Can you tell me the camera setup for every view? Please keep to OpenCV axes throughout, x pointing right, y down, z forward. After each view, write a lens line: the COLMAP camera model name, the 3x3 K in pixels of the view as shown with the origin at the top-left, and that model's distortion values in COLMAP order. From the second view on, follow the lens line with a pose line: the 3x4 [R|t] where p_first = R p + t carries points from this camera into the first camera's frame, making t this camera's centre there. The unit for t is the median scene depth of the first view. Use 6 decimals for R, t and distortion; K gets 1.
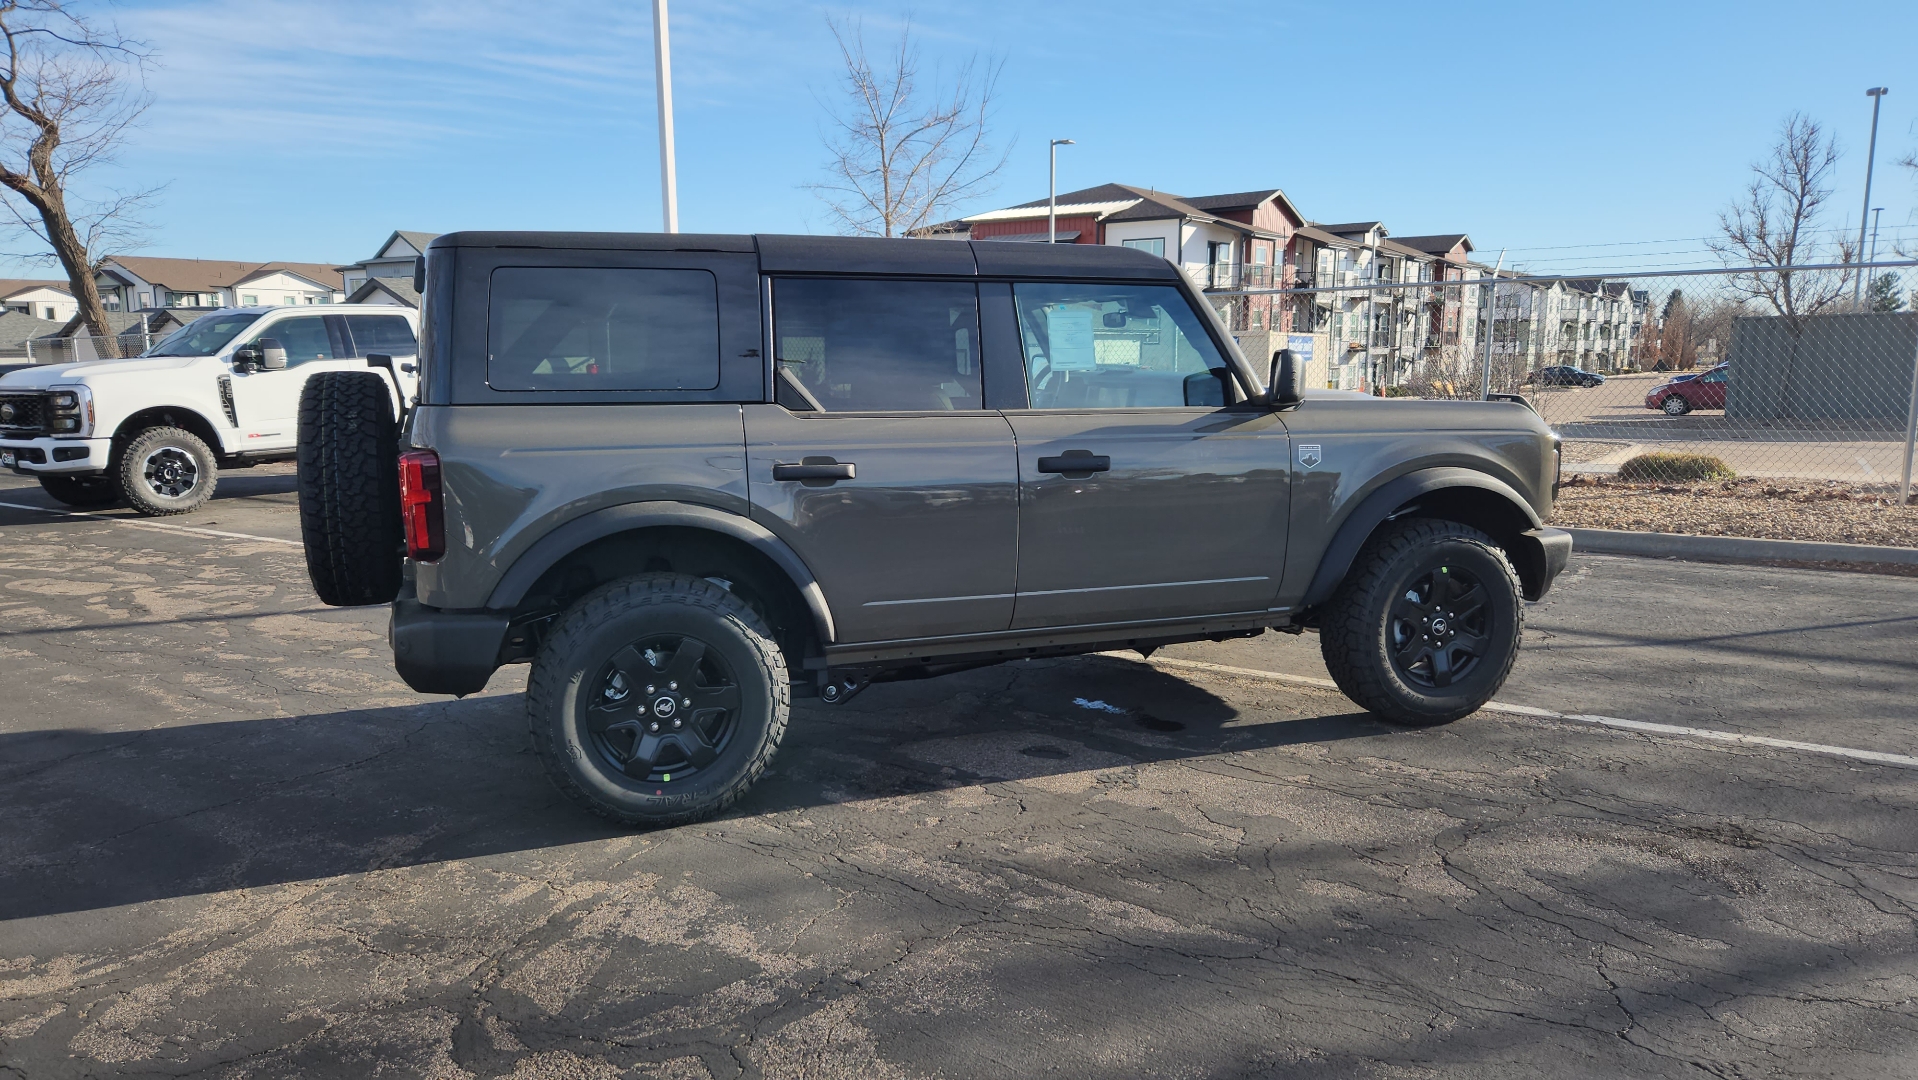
lens RADIAL K [[1282.3, 0, 927.6], [0, 1282.3, 544.3], [0, 0, 1]] dist [0.072312, -0.059643]
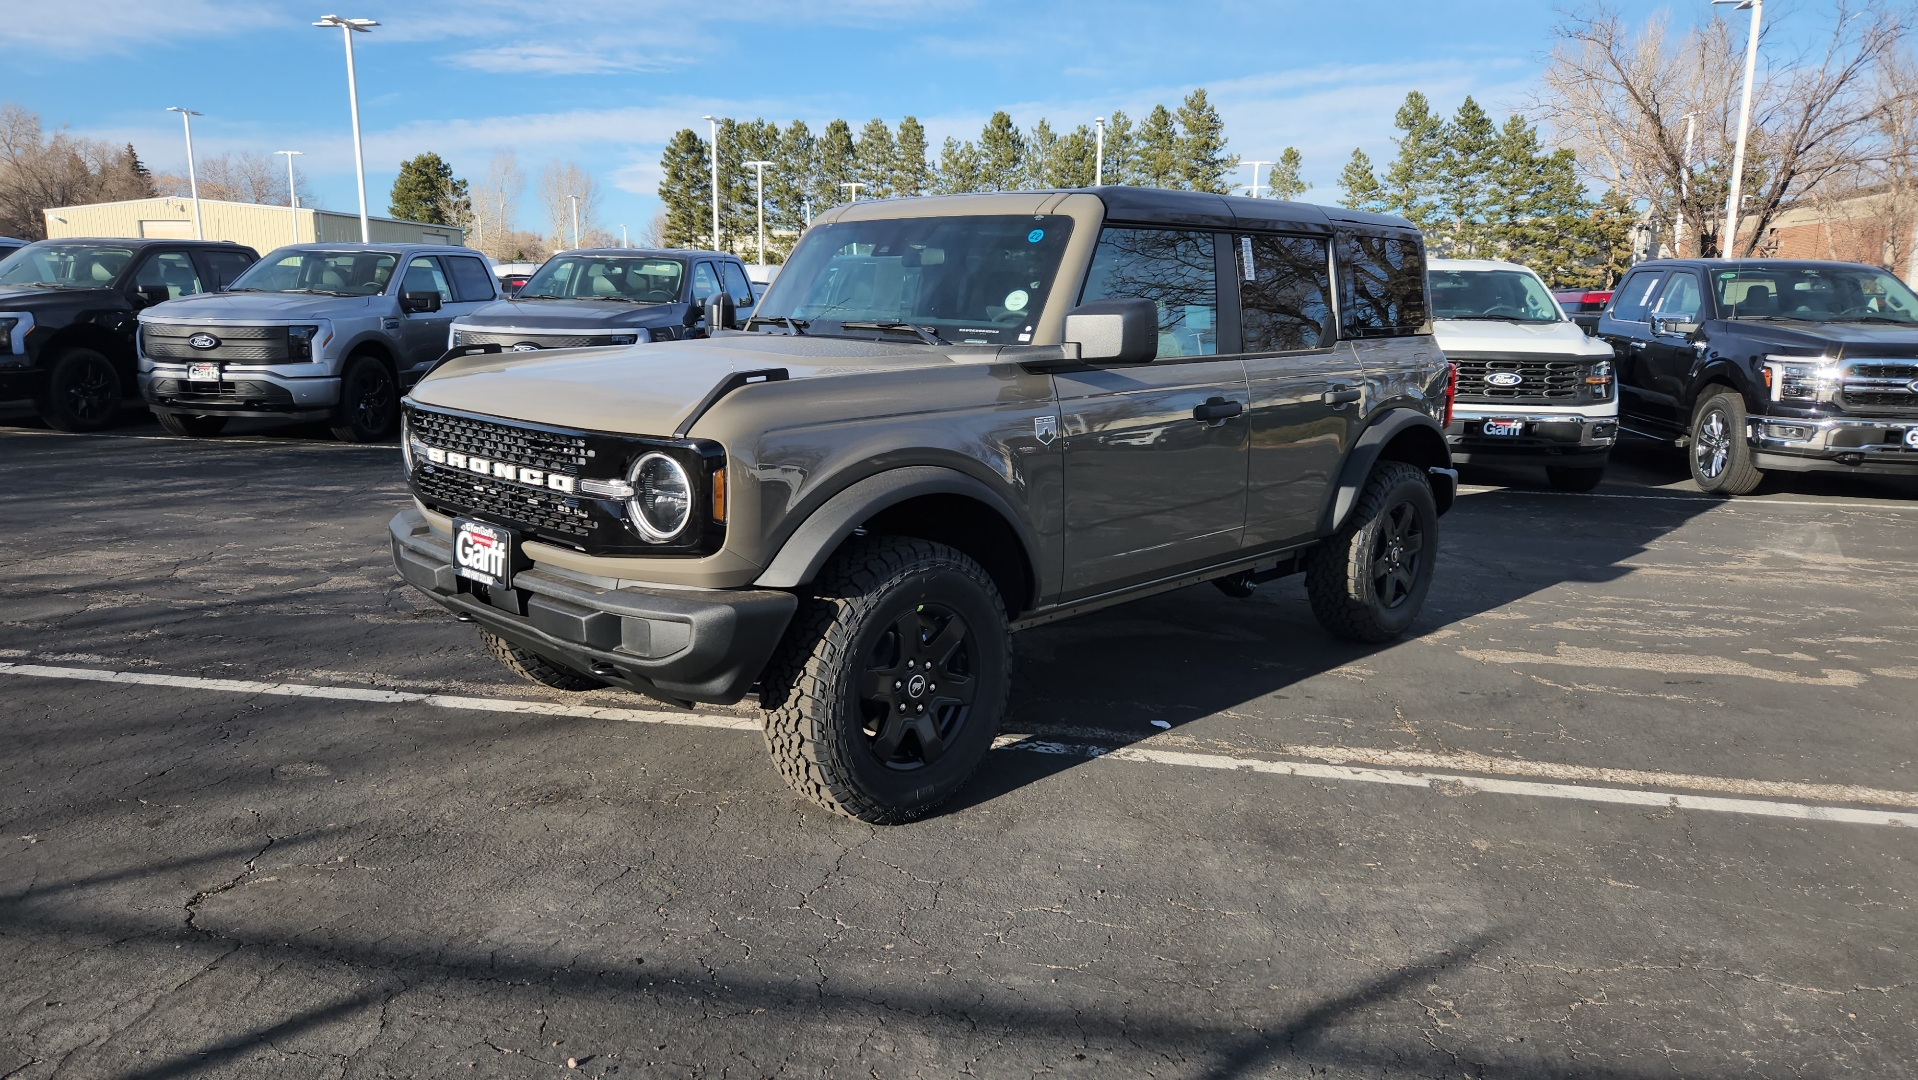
lens RADIAL K [[1281.5, 0, 924.7], [0, 1281.5, 534.5], [0, 0, 1]] dist [0.070439, -0.054839]
pose [[-0.897160, 0.075478, -0.435208, 0.608312], [-0.071726, 0.947320, 0.312154, -0.305791], [0.435842, 0.311268, -0.844484, 2.036472]]
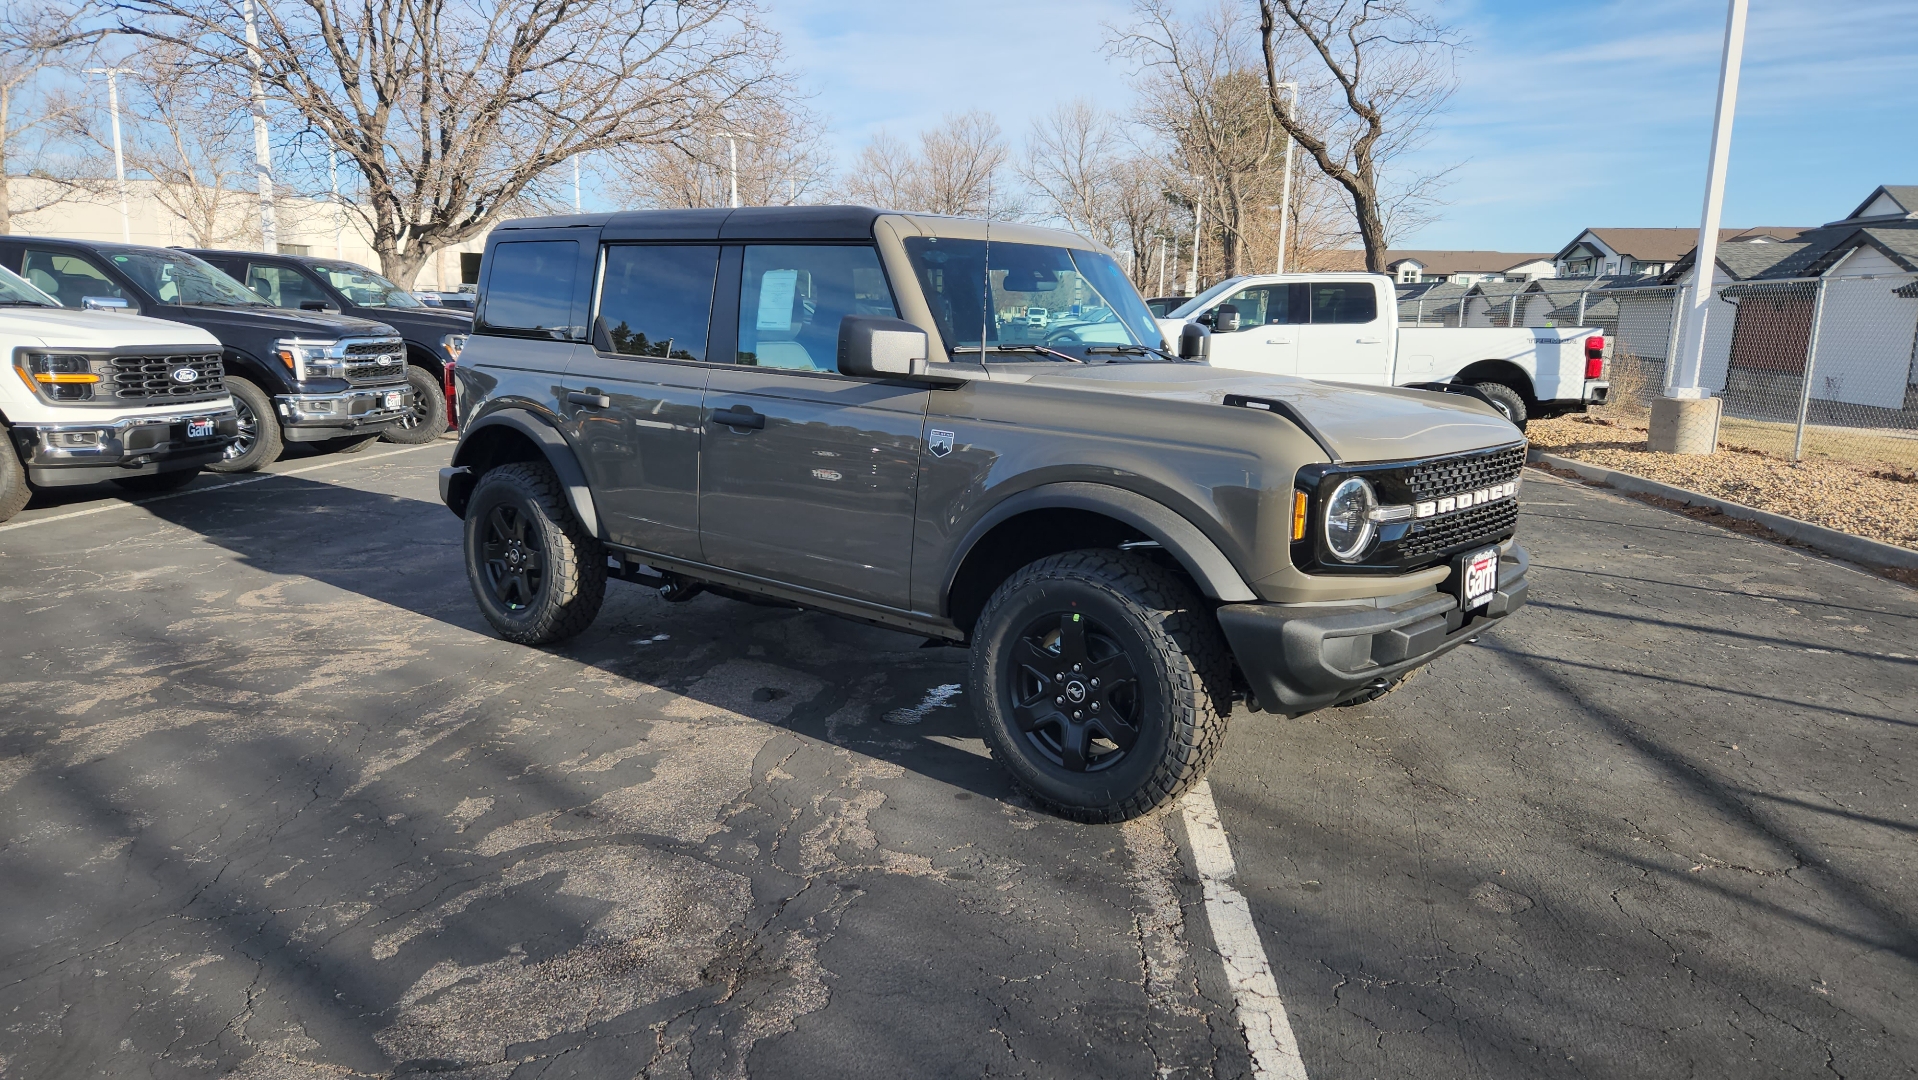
lens RADIAL K [[1281.5, 0, 920.2], [0, 1281.5, 544.7], [0, 0, 1]] dist [0.070439, -0.054839]
pose [[0.496430, 0.176677, -0.849907, 1.029823], [-0.157473, 0.981154, 0.111980, -0.096009], [0.853674, 0.078247, 0.514896, 0.558340]]
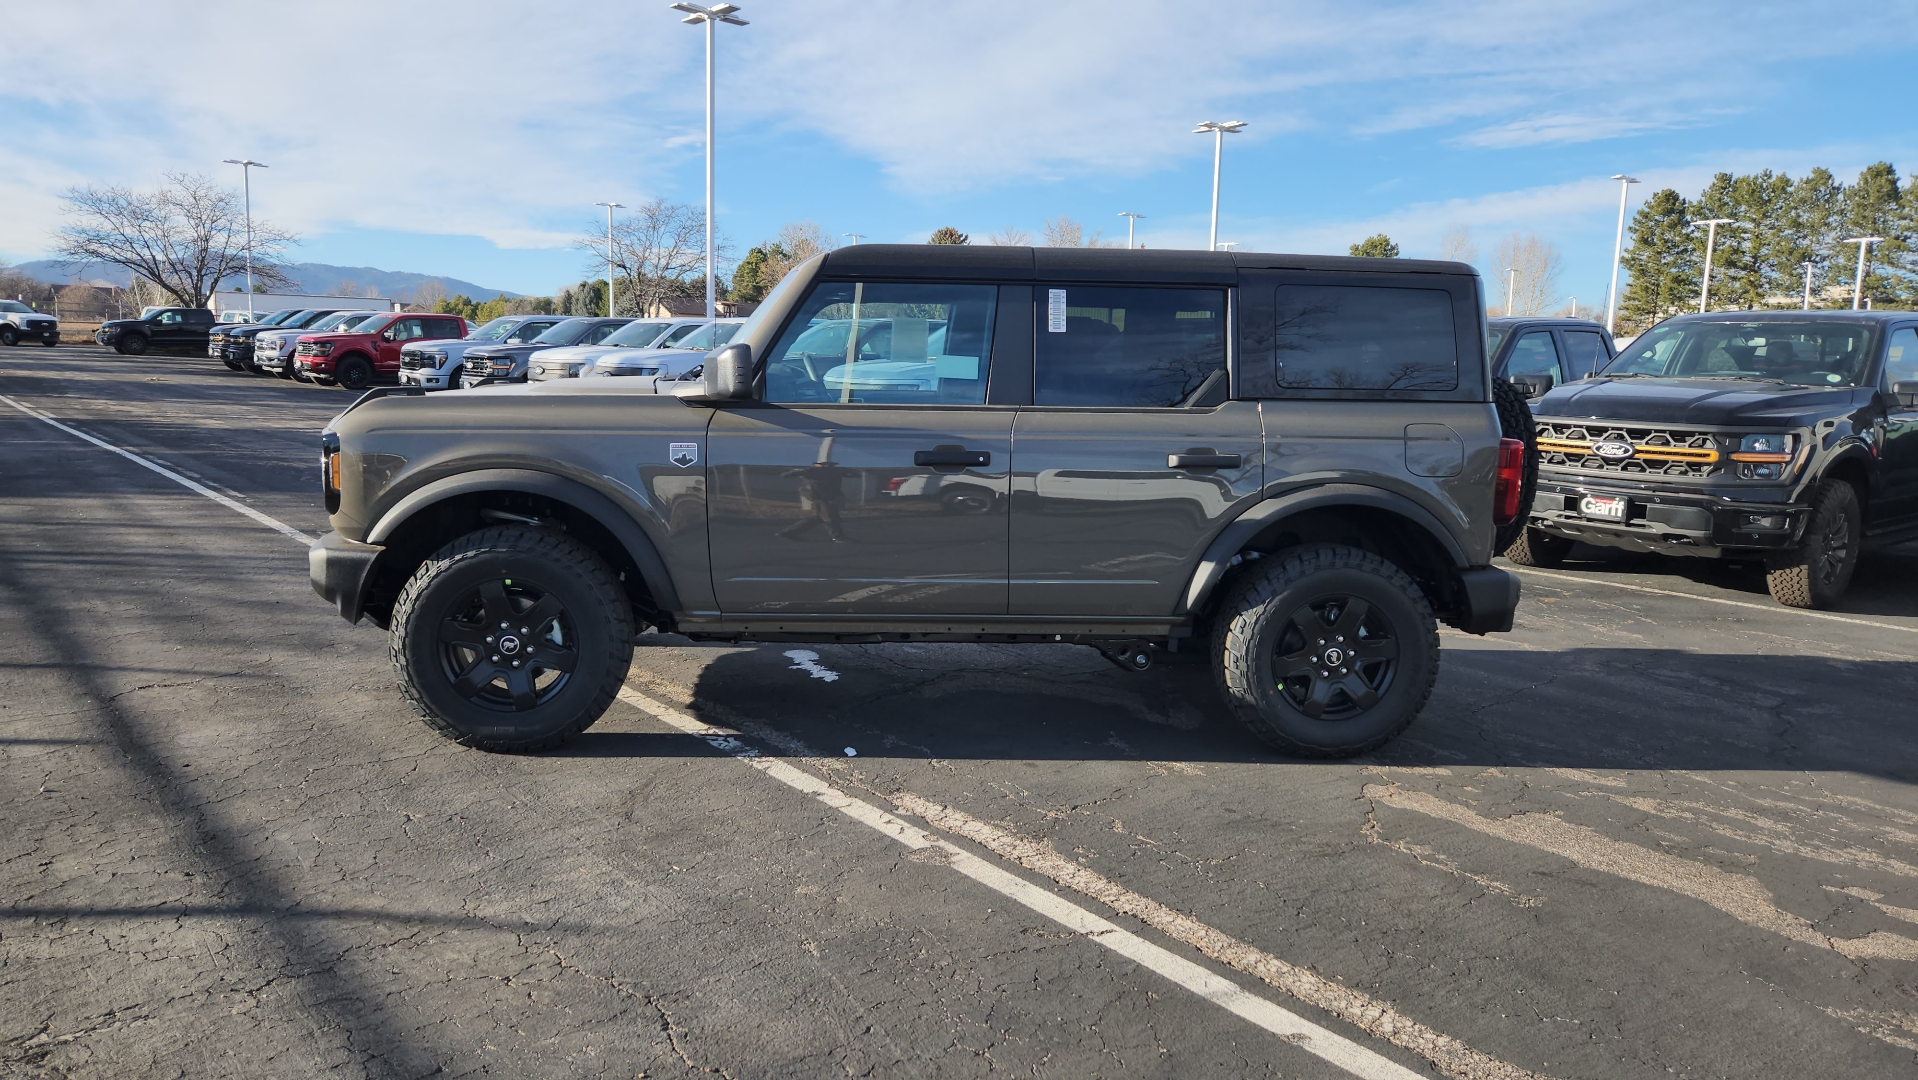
lens RADIAL K [[1281.5, 0, 925.3], [0, 1281.5, 525.4], [0, 0, 1]] dist [0.070439, -0.054839]
pose [[-0.968026, -0.051579, 0.245490, -0.236839], [0.017151, 0.962733, 0.269910, -0.321302], [-0.250263, 0.265491, -0.931066, 2.210373]]
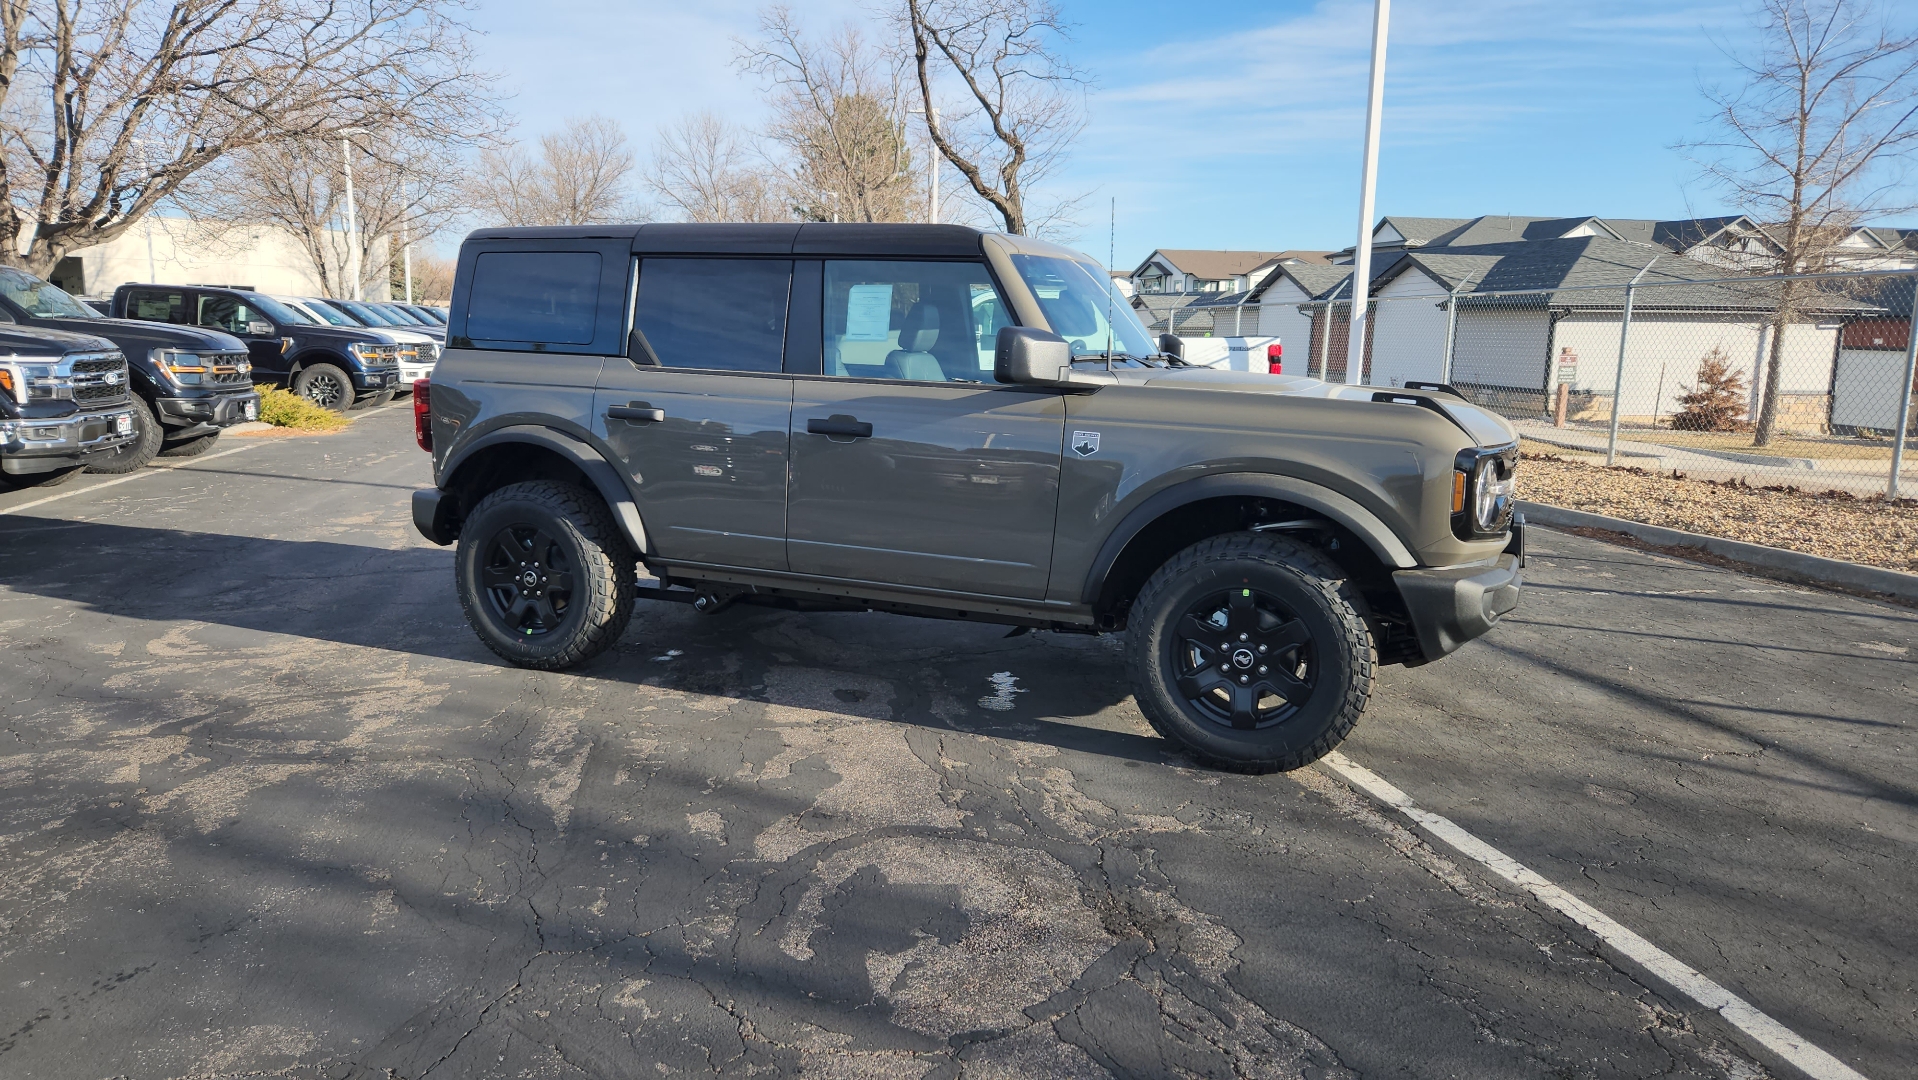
lens RADIAL K [[1281.5, 0, 920.5], [0, 1281.5, 531.7], [0, 0, 1]] dist [0.070439, -0.054839]
pose [[0.728196, 0.130412, -0.672847, 0.846718], [-0.128838, 0.990275, 0.052499, -0.038727], [0.673150, 0.048459, 0.737916, 0.238427]]
